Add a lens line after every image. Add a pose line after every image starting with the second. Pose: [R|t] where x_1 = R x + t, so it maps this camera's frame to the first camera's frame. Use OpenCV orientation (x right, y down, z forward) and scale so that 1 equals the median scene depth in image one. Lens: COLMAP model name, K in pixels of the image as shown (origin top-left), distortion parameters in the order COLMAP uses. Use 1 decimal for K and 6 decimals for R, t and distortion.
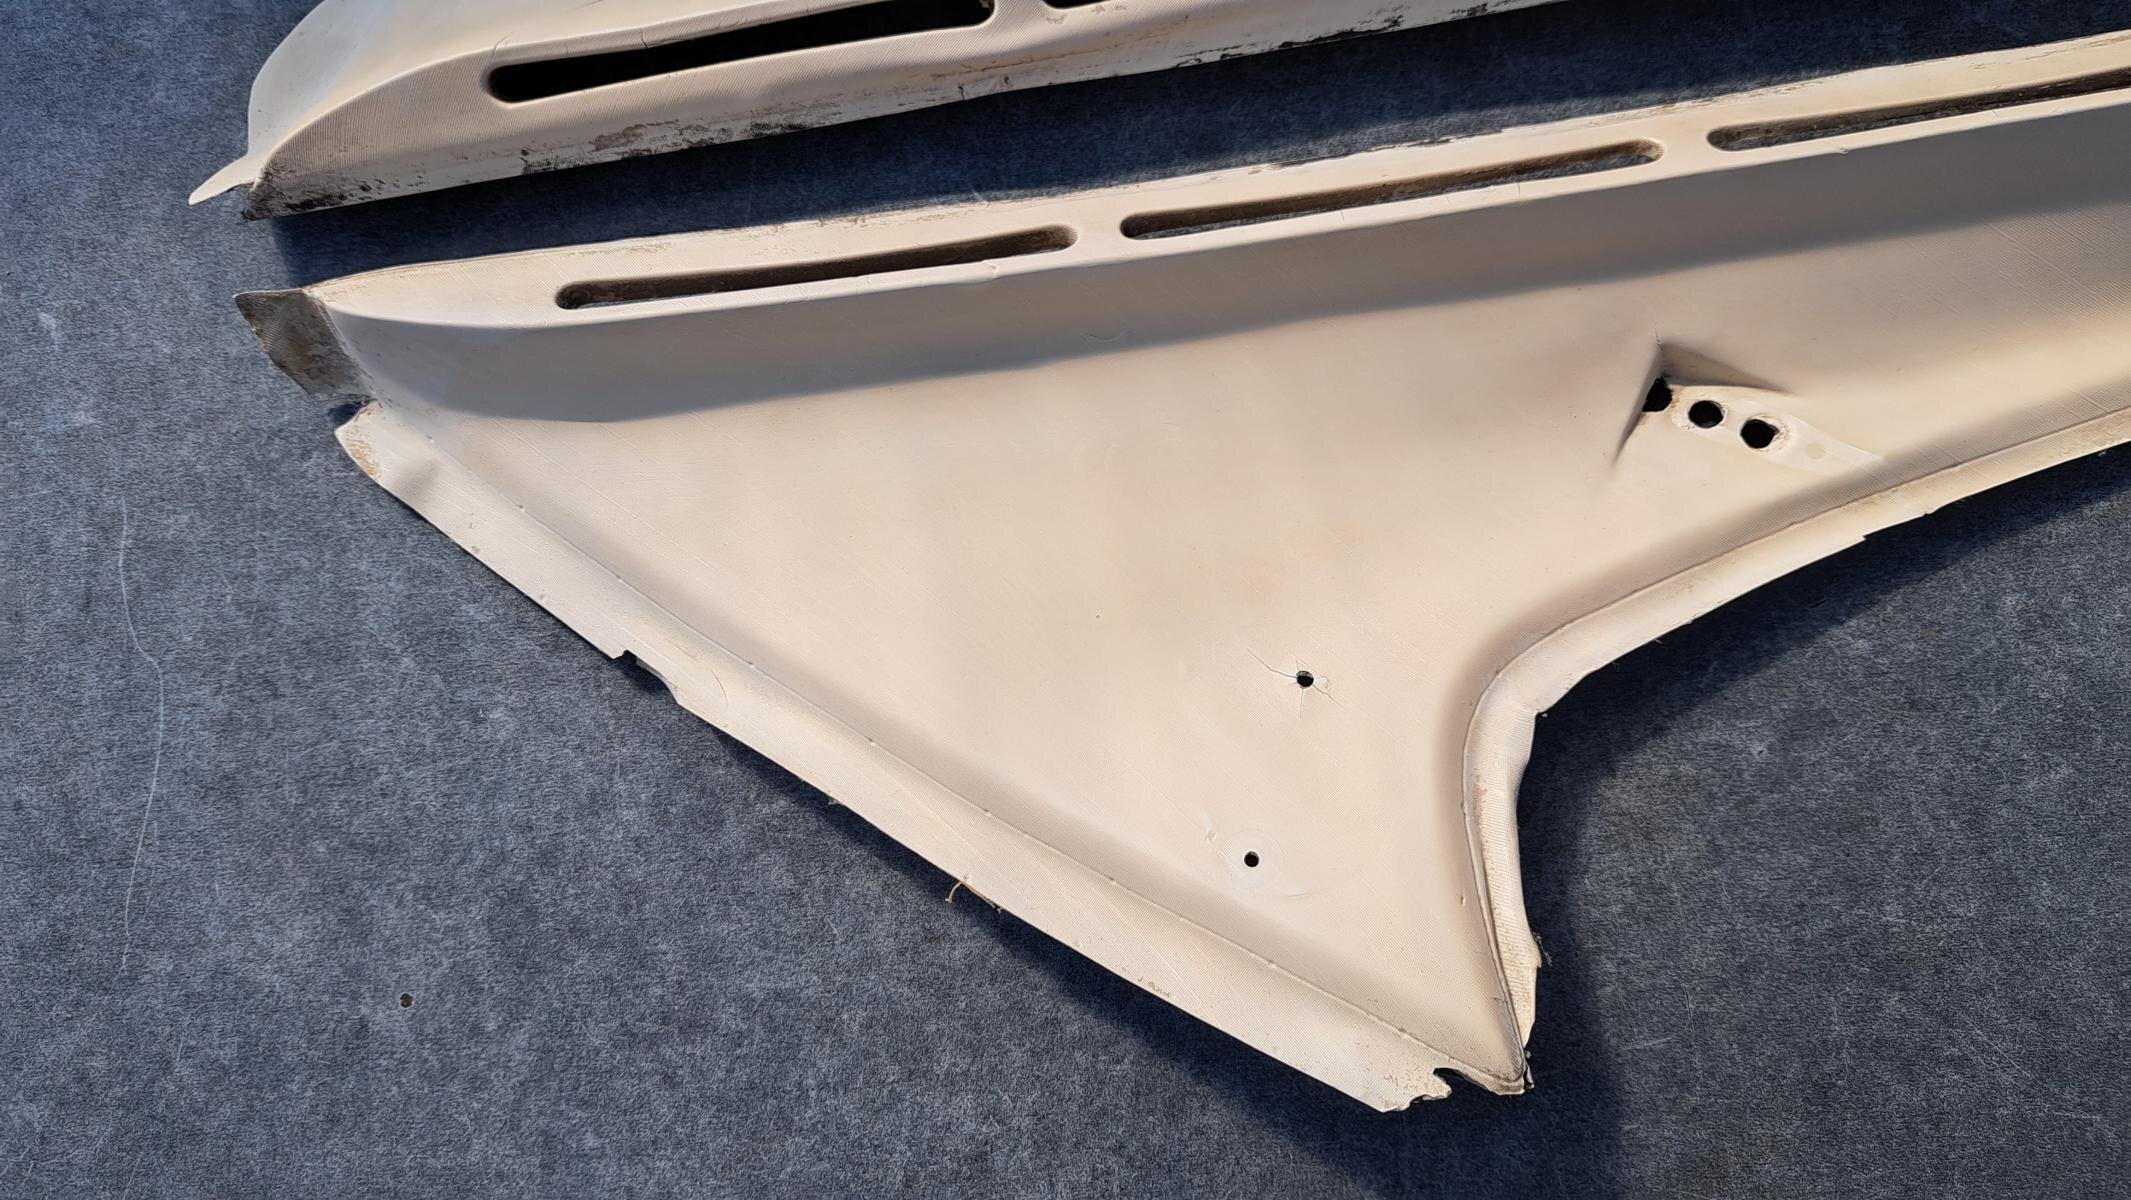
lens RADIAL K [[1581.8, 0, 1056.5], [0, 1581.8, 570.3], [0, 0, 1]] dist [0.034403, -0.064889]
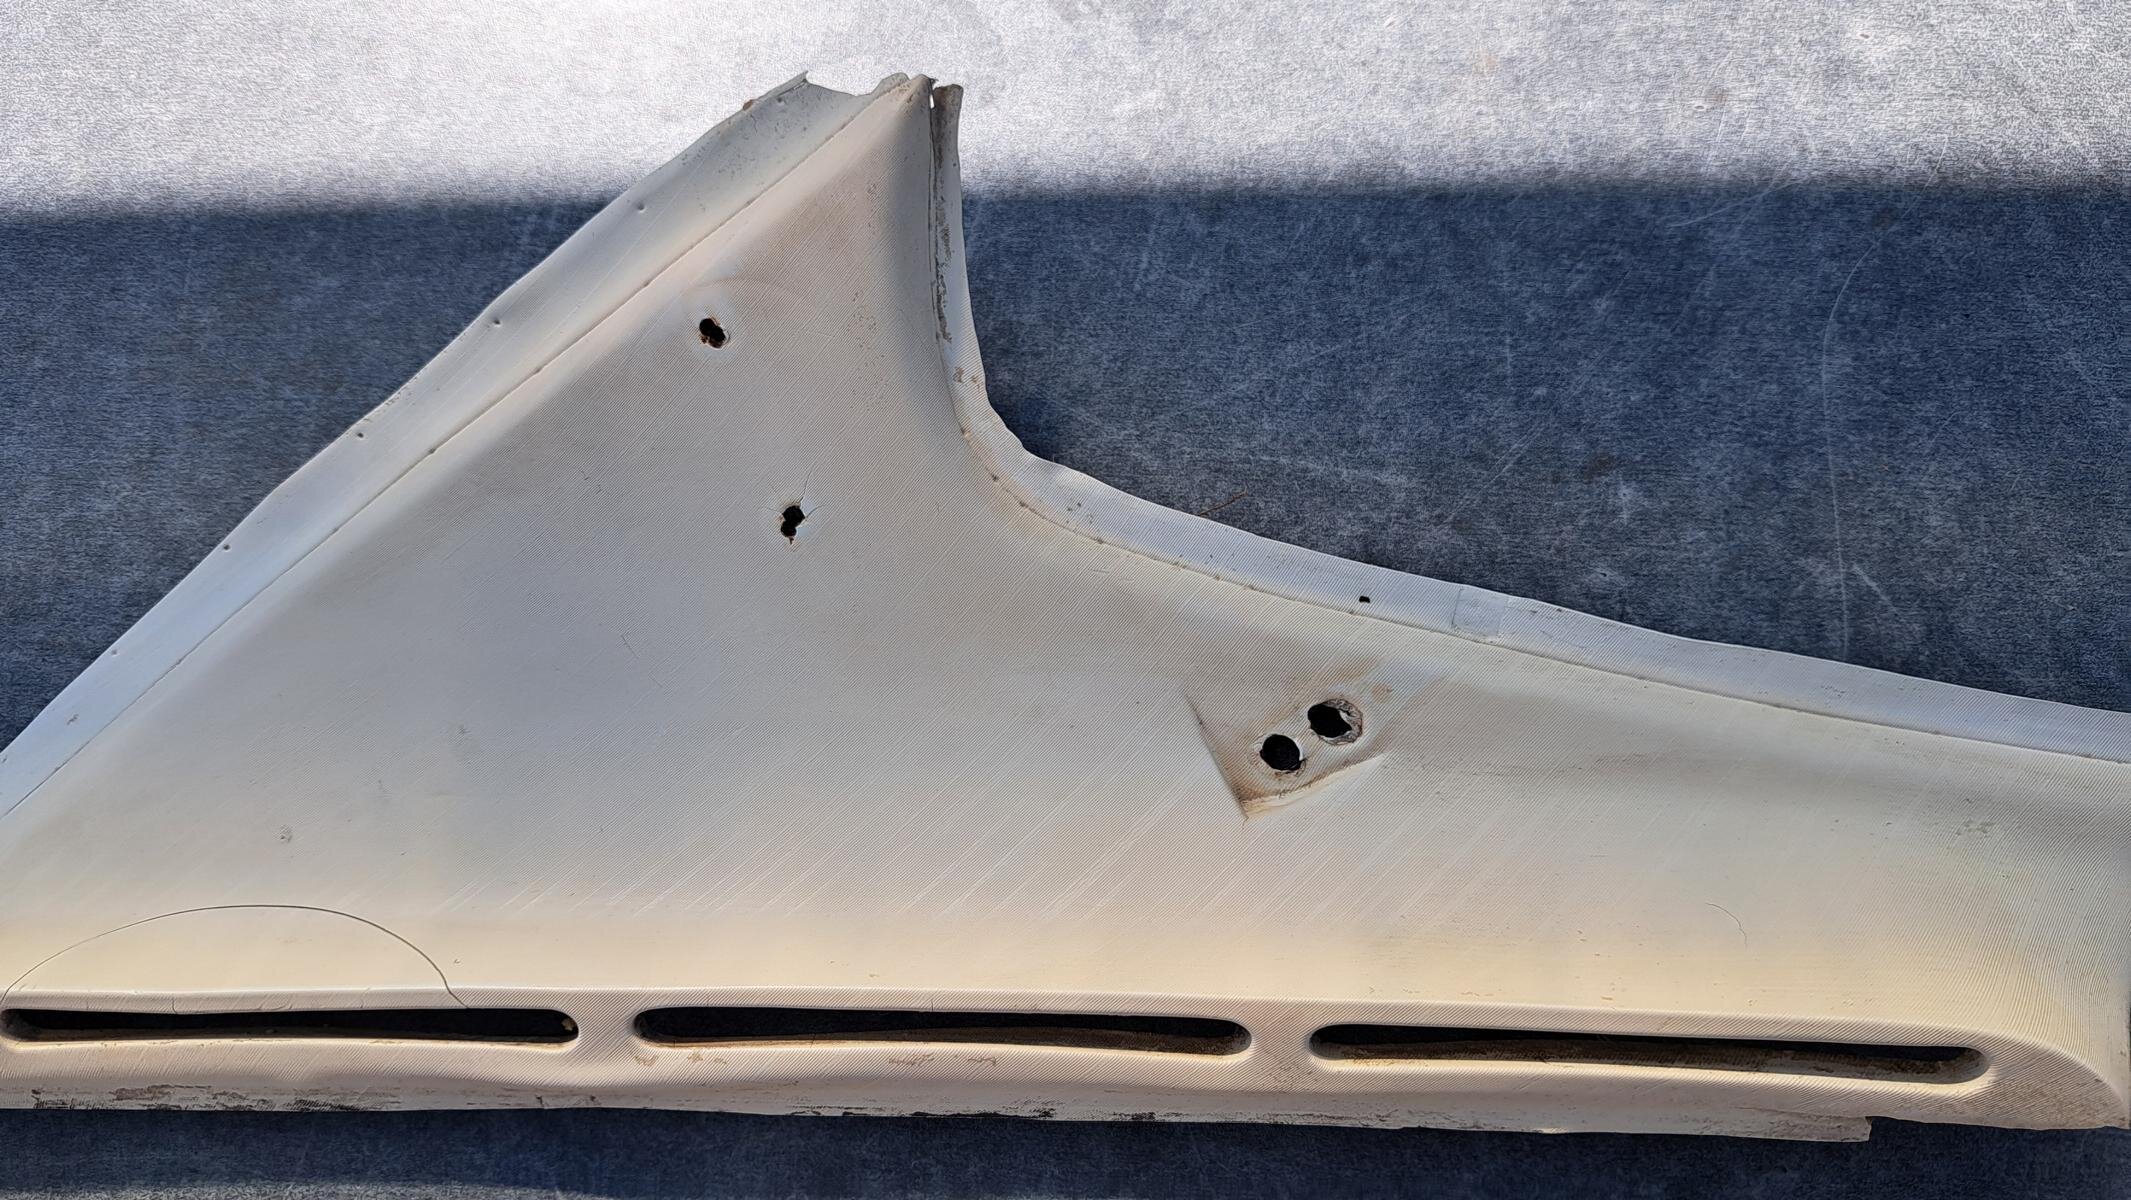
lens RADIAL K [[1581.8, 0, 1056.5], [0, 1581.8, 570.3], [0, 0, 1]] dist [0.034403, -0.064889]
pose [[0.989434, 0.139072, -0.040973, 0.213318], [-0.143330, 0.980829, -0.132027, -0.518472], [0.021827, 0.136505, 0.990399, 0.125634]]
